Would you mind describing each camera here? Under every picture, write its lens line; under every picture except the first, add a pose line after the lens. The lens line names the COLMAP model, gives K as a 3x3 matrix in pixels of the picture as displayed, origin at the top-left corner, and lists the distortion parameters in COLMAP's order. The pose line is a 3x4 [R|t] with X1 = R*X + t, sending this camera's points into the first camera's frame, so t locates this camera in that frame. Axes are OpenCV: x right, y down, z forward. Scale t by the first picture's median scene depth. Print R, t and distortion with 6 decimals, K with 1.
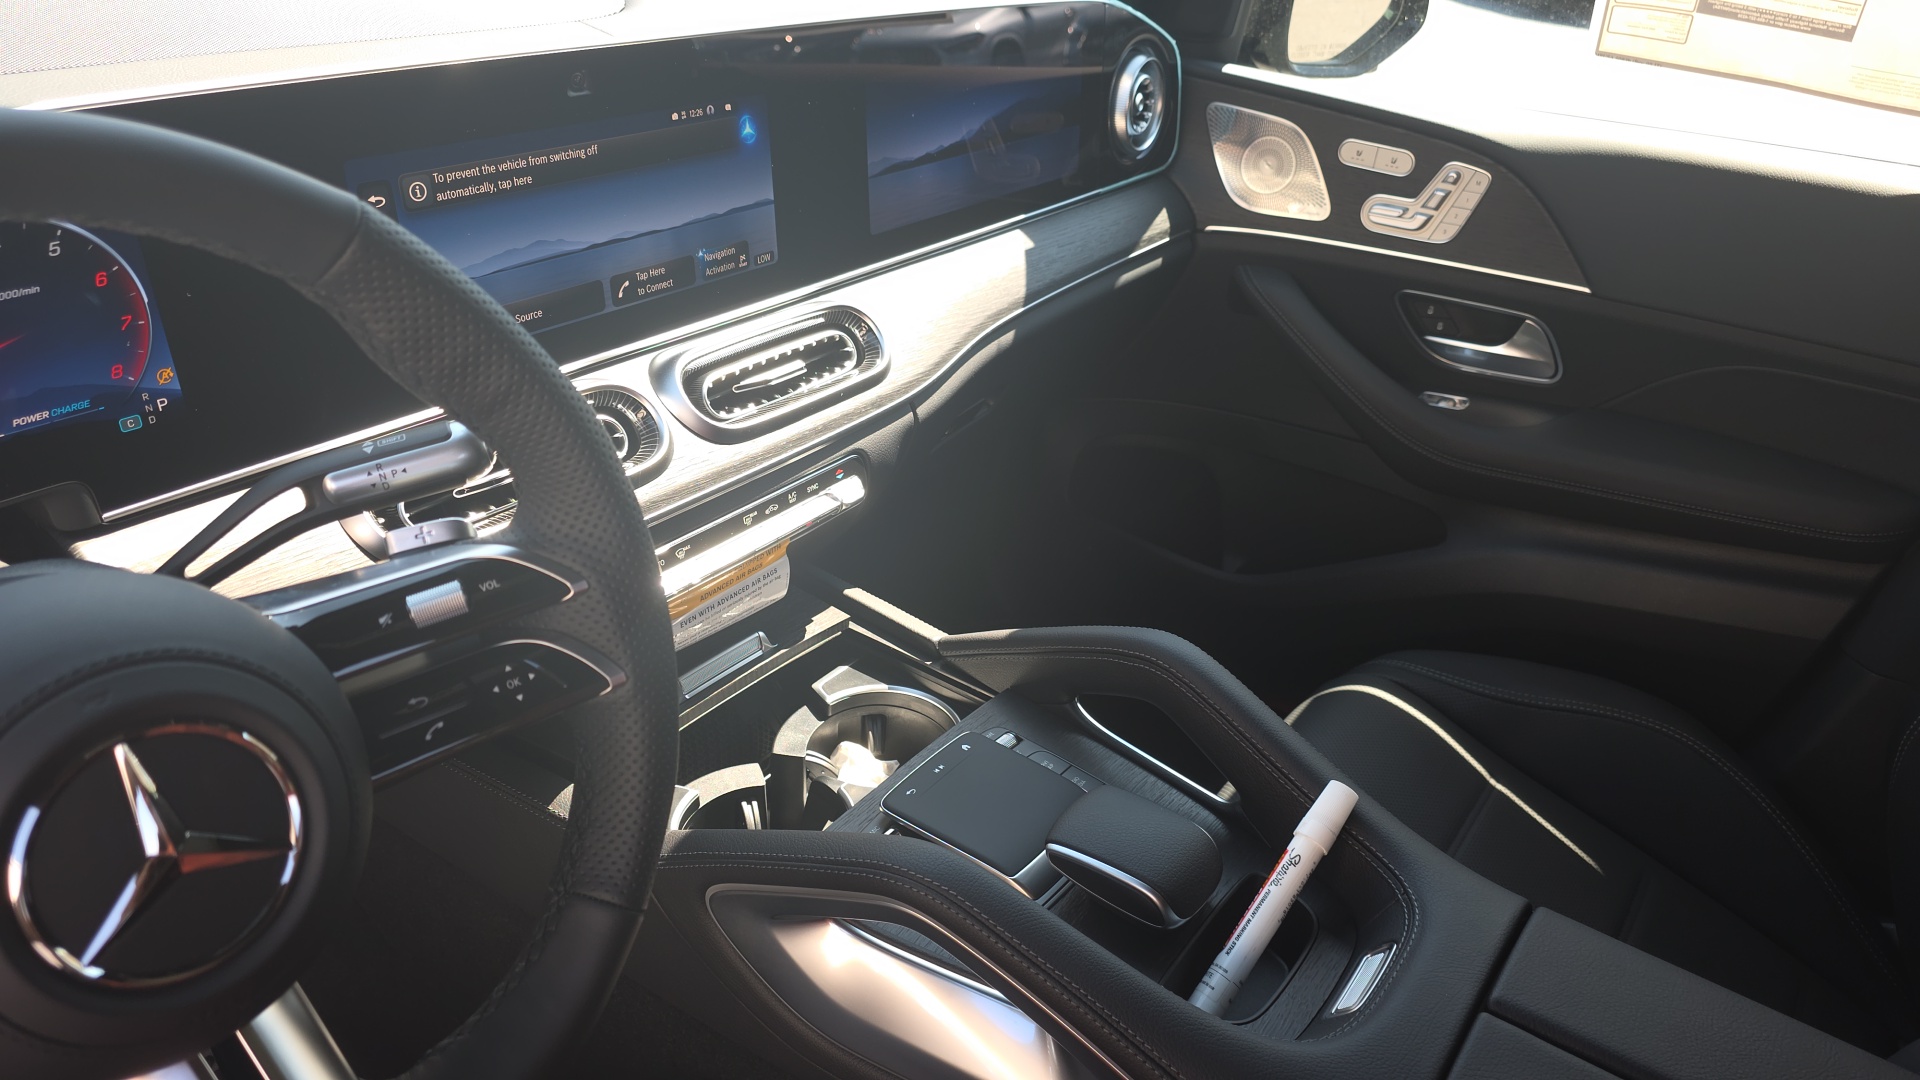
lens RADIAL K [[1301.4, 0, 960.0], [0, 1301.4, 540.0], [0, 0, 1]] dist [0.040267, -0.049509]
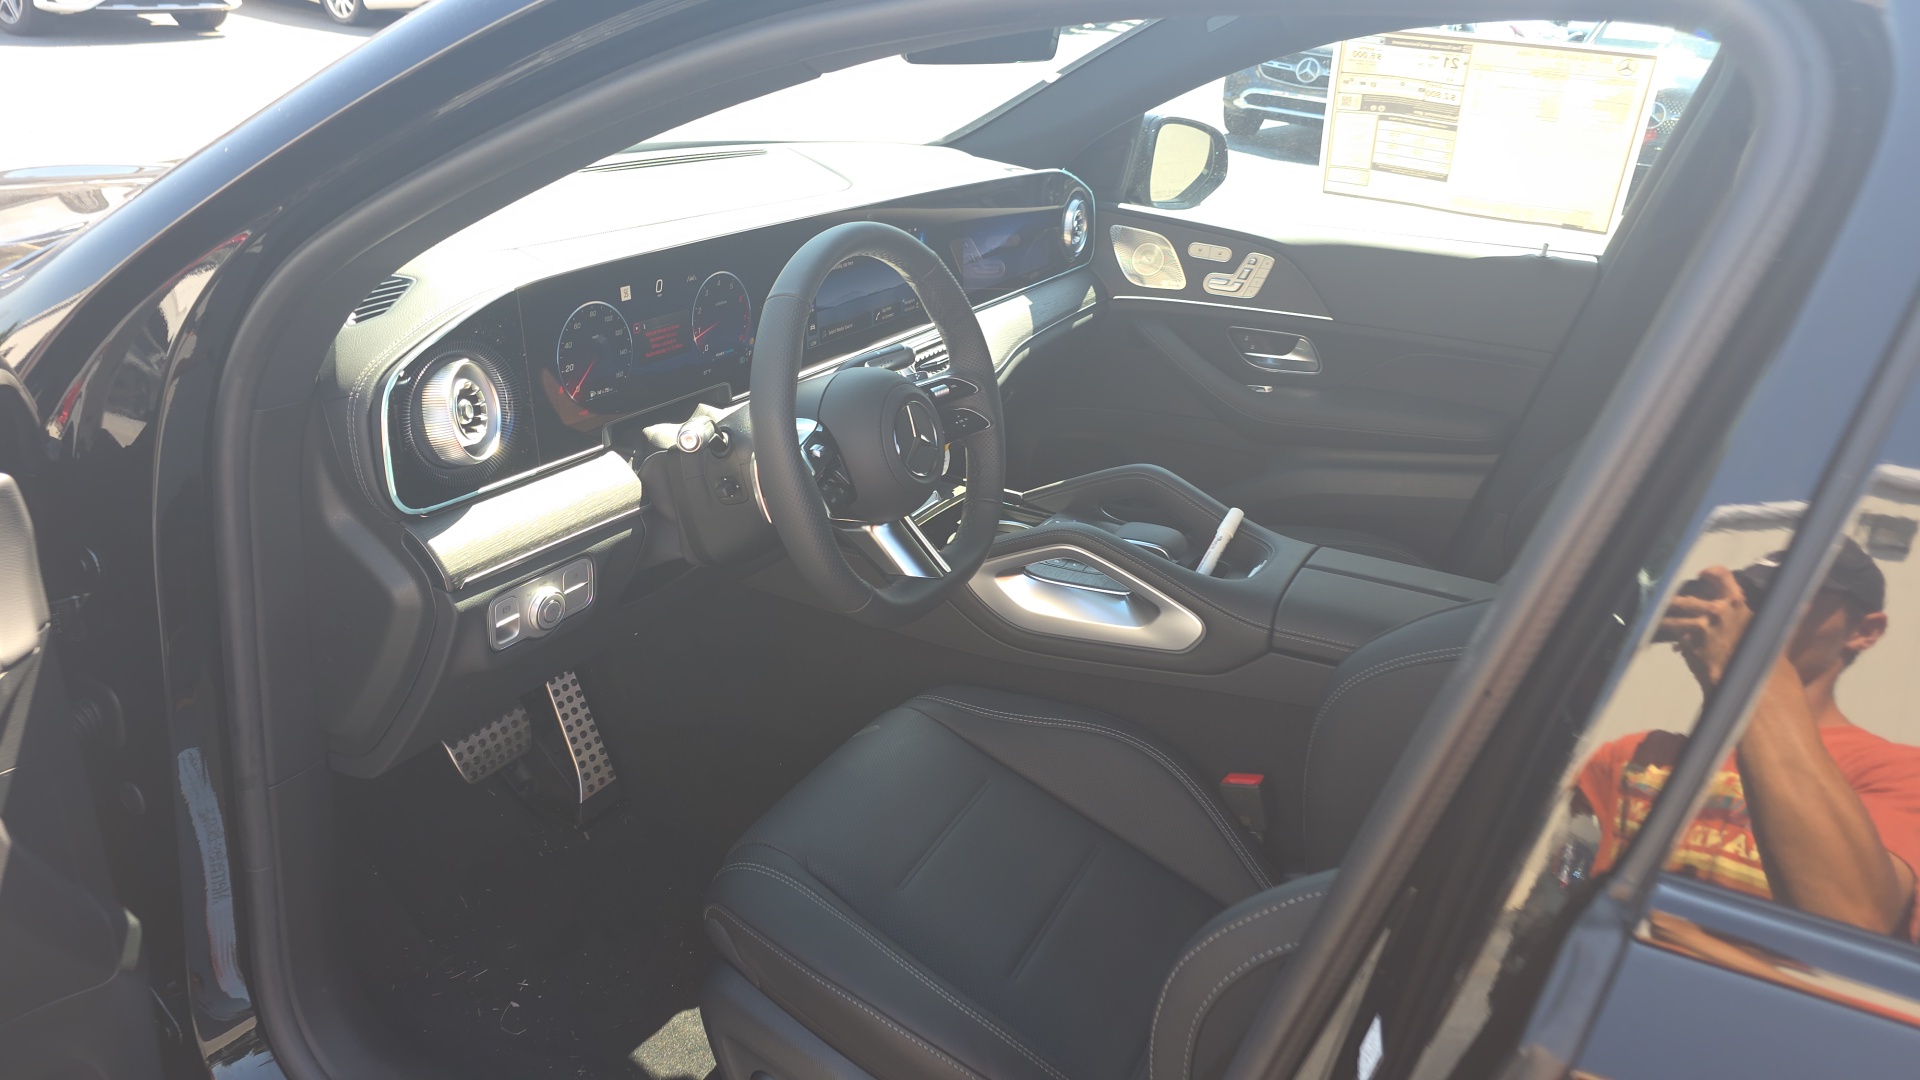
lens RADIAL K [[1300.0, 0, 935.9], [0, 1300.0, 527.0], [0, 0, 1]] dist [0.091117, -0.124383]
pose [[0.991403, -0.053706, 0.119312, -0.357569], [0.066326, 0.992315, -0.104456, 0.301978], [-0.112785, 0.111471, 0.987347, -0.846442]]
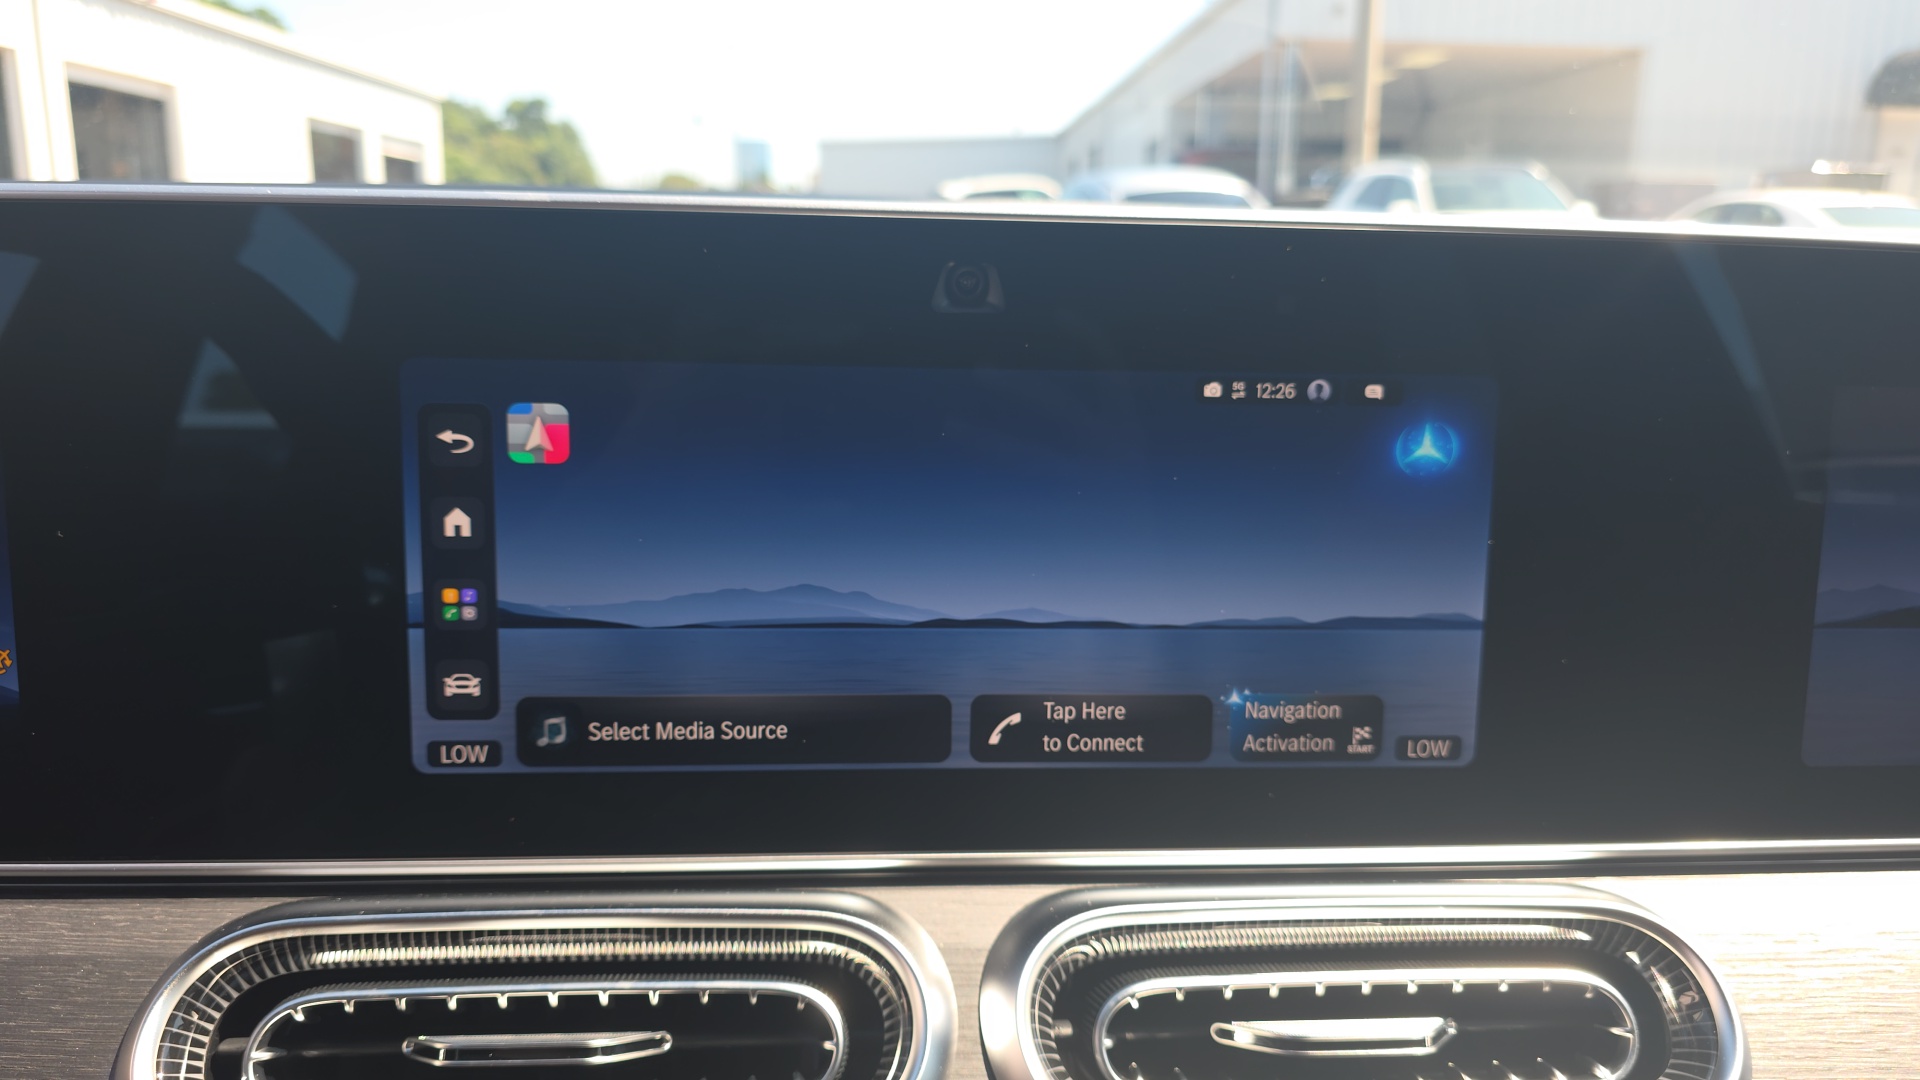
lens RADIAL K [[1356.2, 0, 960.0], [0, 1356.2, 540.0], [0, 0, 1]] dist [0.056811, -0.109934]
pose [[0.655044, 0.106359, -0.748068, 0.065289], [-0.353633, 0.918072, -0.179128, -0.134326], [0.667729, 0.381878, 0.638989, 0.548421]]
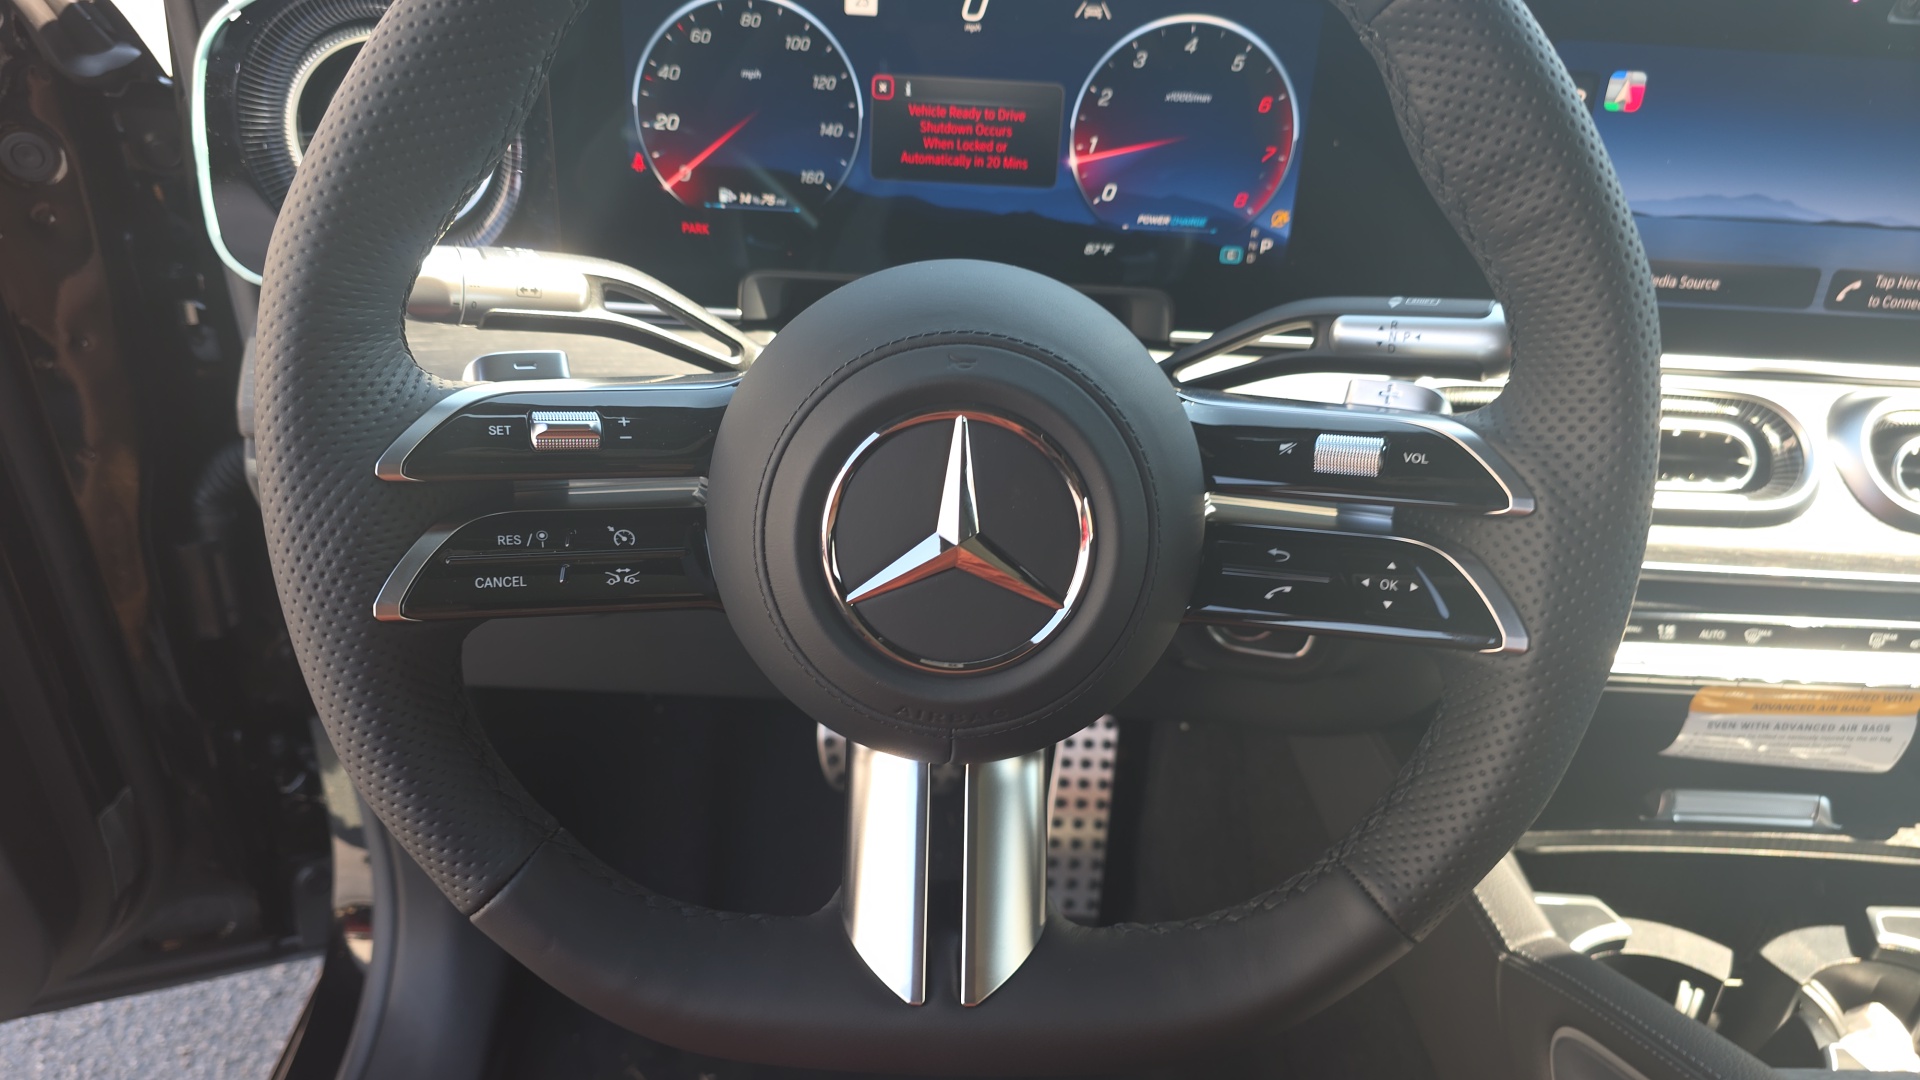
lens RADIAL K [[1322.5, 0, 951.4], [0, 1322.5, 559.7], [0, 0, 1]] dist [0.033682, -0.044364]
pose [[0.592381, 0.370015, -0.715663, 0.034095], [-0.405952, 0.904375, 0.131562, 0.046663], [0.695908, 0.212590, 0.685943, 0.124185]]
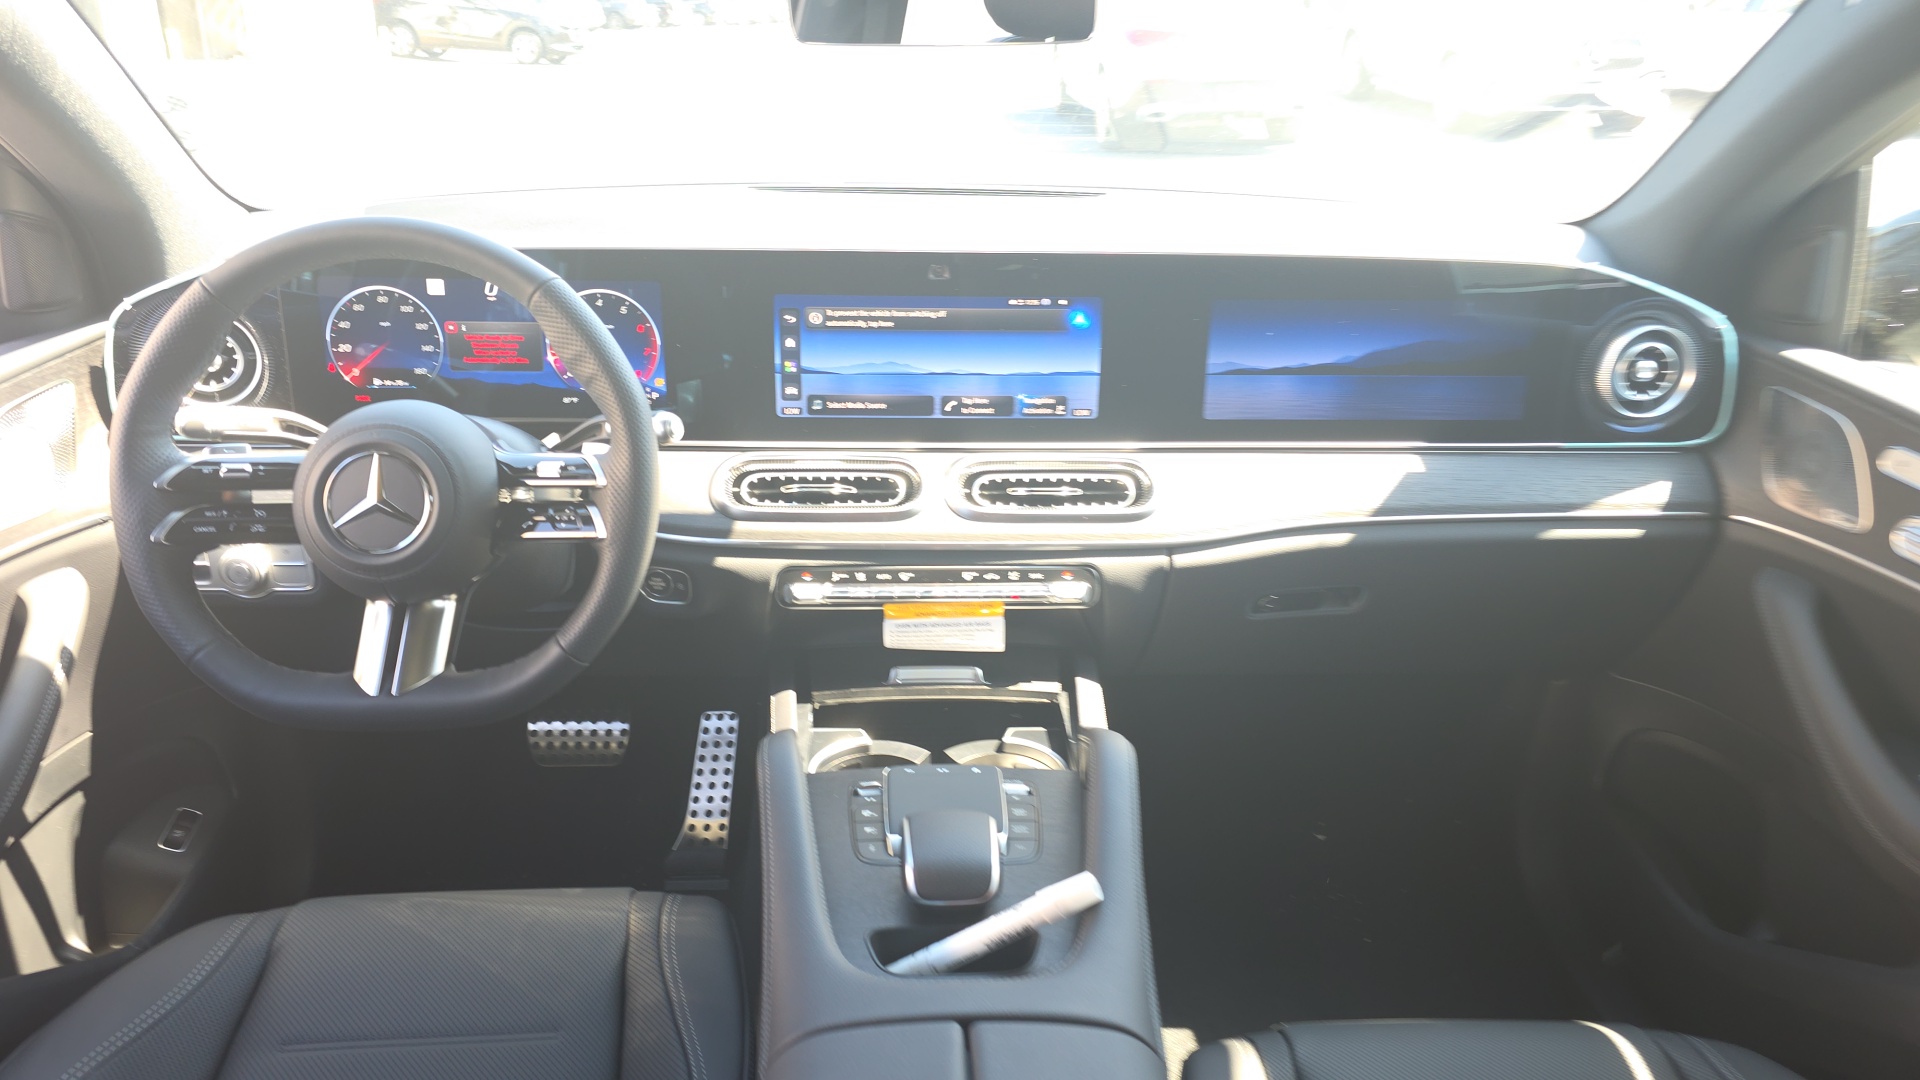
lens RADIAL K [[1300.0, 0, 935.9], [0, 1300.0, 527.0], [0, 0, 1]] dist [0.091117, -0.124383]
pose [[0.620395, 0.225438, -0.751191, 0.738320], [-0.362781, 0.931660, -0.020016, -0.020777], [0.695342, 0.284935, 0.659782, 0.030342]]
